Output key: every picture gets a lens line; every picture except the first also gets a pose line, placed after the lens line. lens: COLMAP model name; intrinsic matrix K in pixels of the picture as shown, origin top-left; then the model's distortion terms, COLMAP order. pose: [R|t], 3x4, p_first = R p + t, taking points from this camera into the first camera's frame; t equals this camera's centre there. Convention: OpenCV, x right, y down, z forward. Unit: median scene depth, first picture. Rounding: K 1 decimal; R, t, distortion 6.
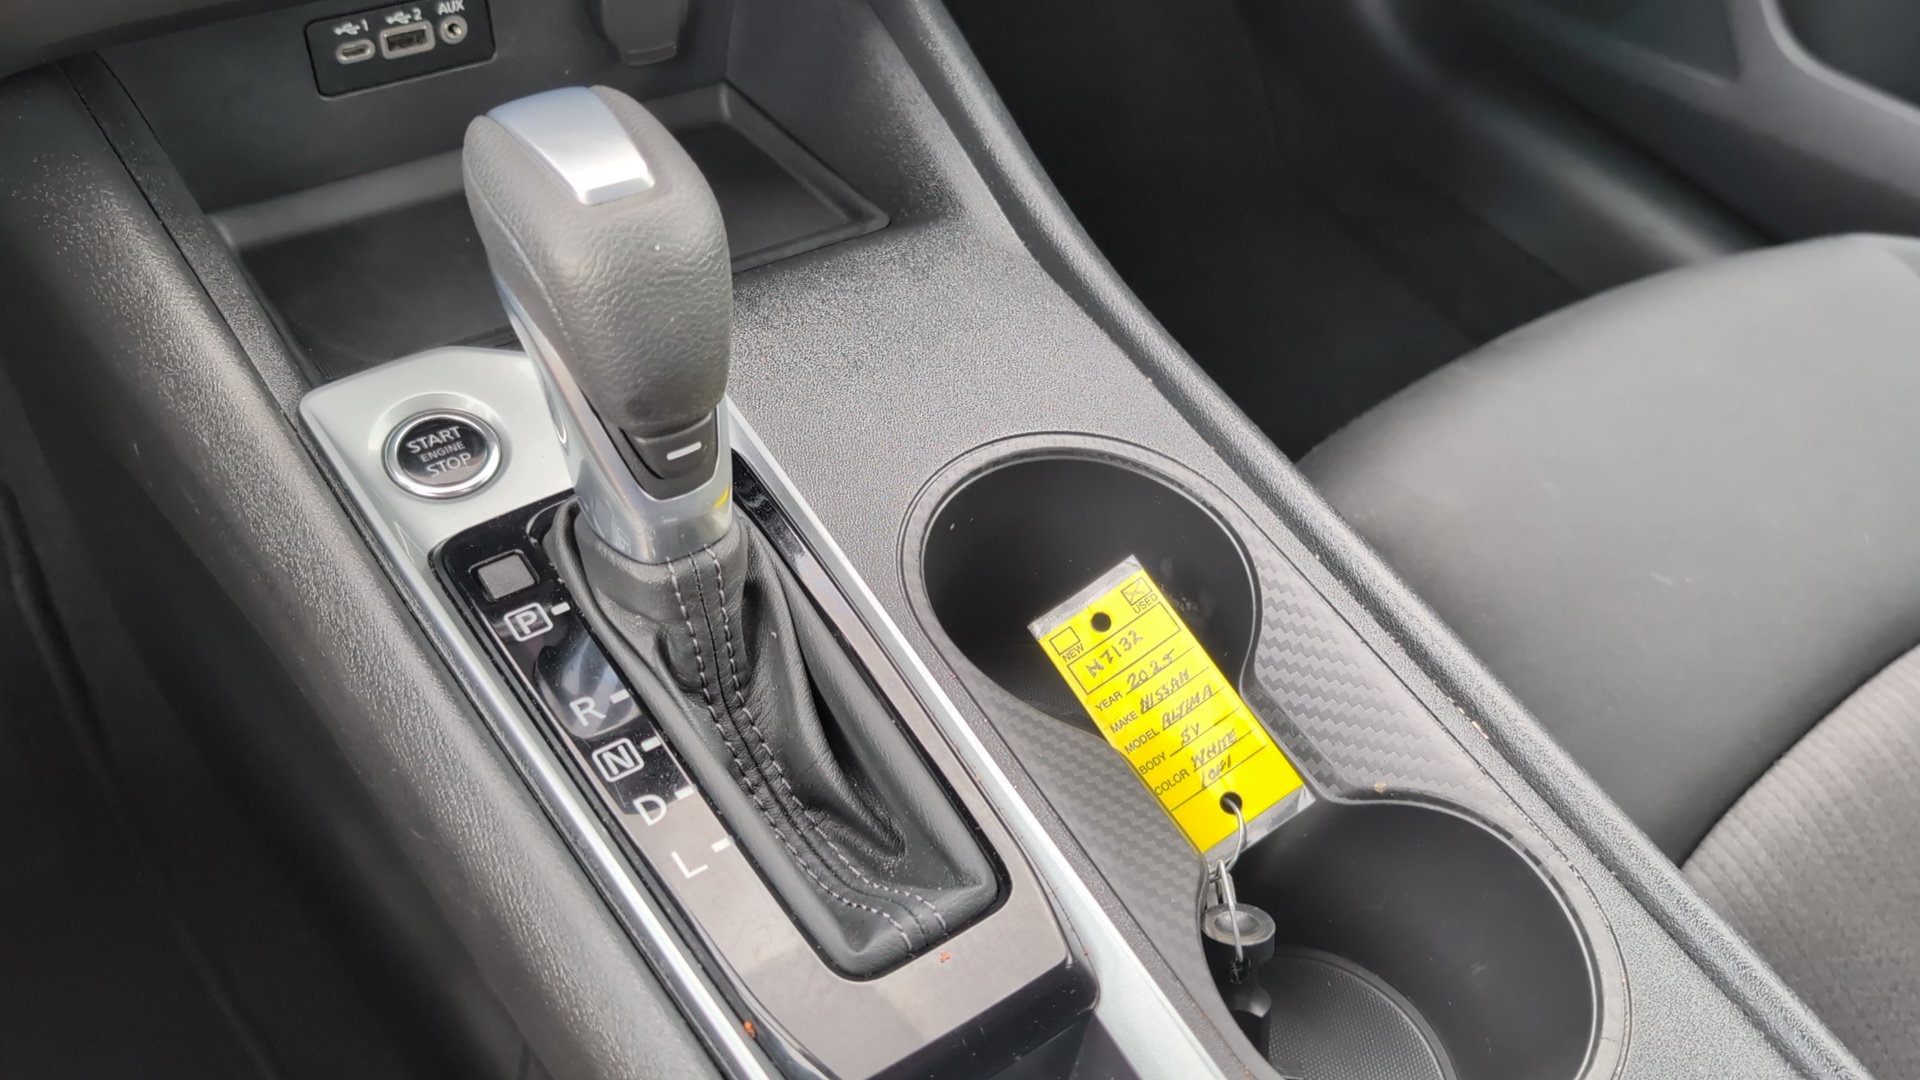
lens RADIAL K [[1621.9, 0, 951.1], [0, 1621.9, 543.7], [0, 0, 1]] dist [0.013898, -0.000536]
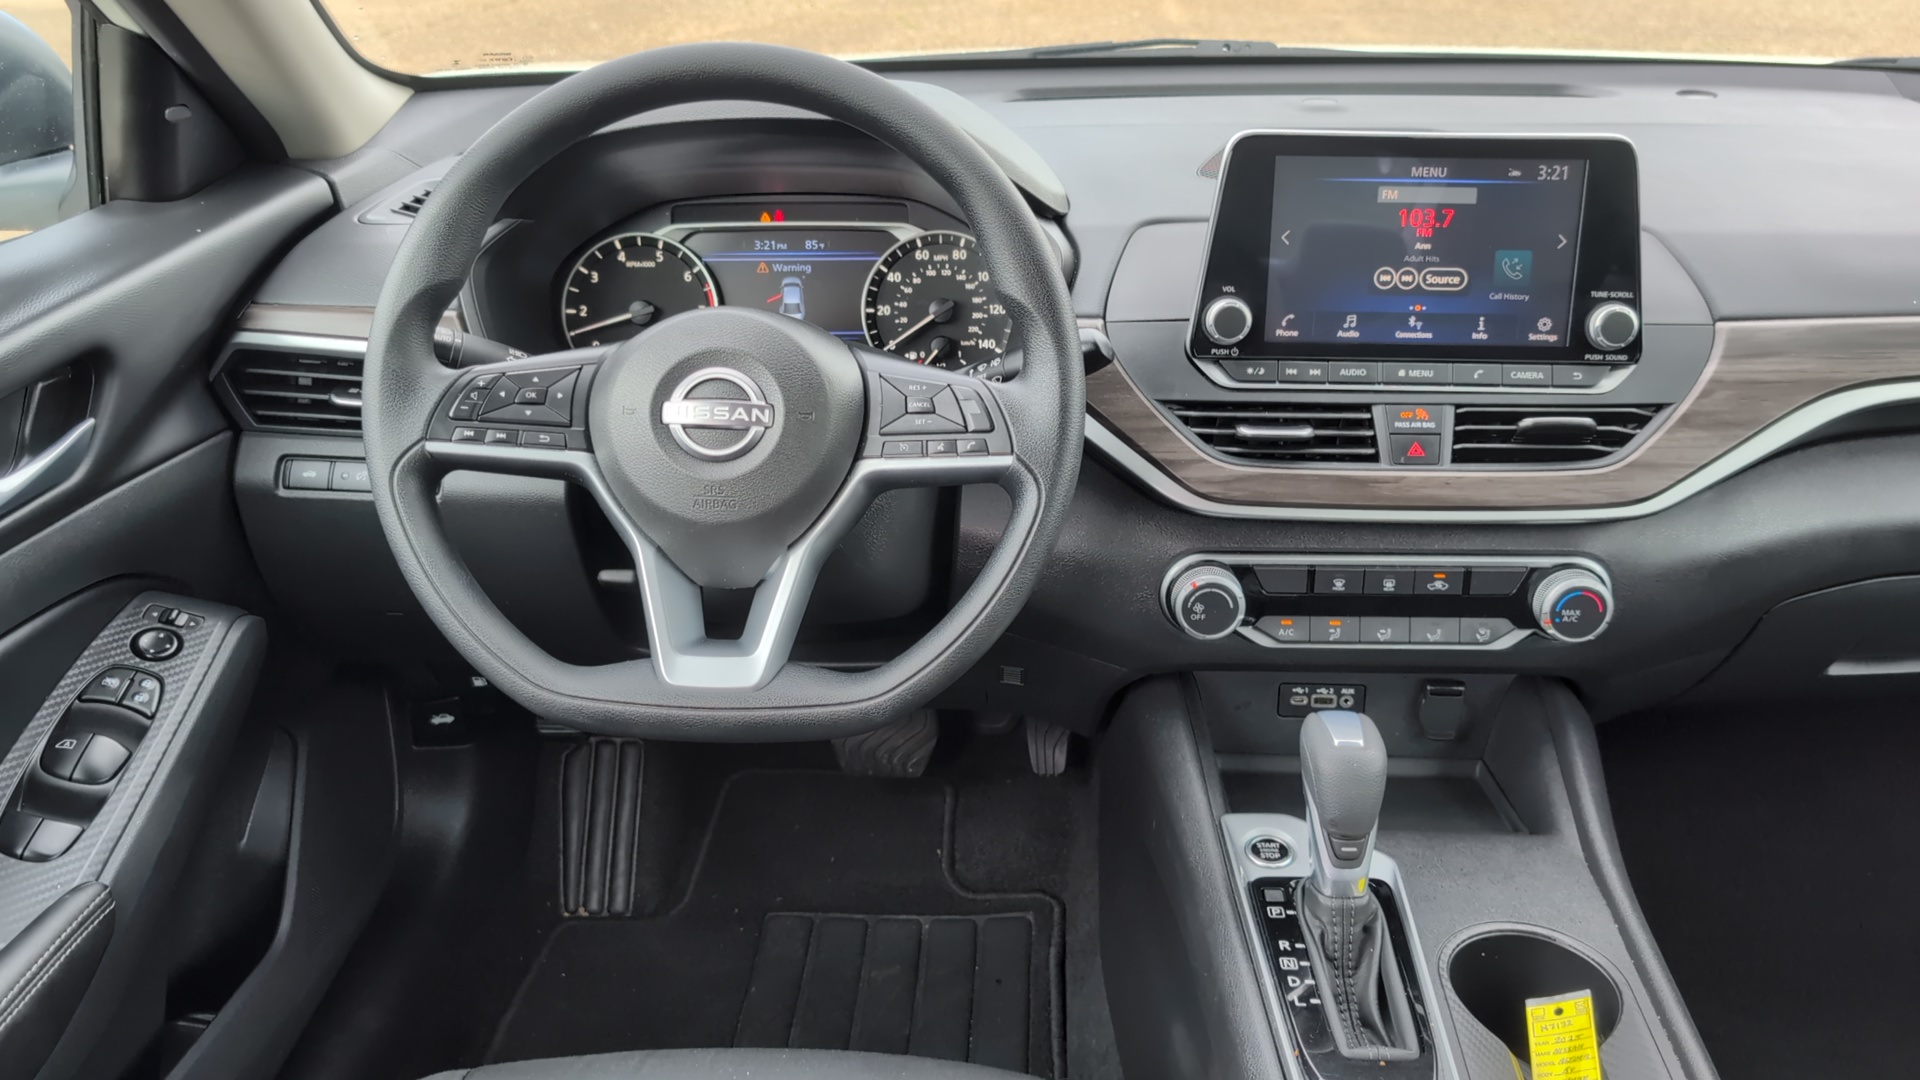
lens RADIAL K [[1621.9, 0, 951.1], [0, 1621.9, 543.7], [0, 0, 1]] dist [0.013898, -0.000536]
pose [[0.797483, 0.140017, -0.586869, 0.508622], [-0.382967, 0.869100, -0.313052, 0.374069], [0.466215, 0.474405, 0.746715, -0.941681]]
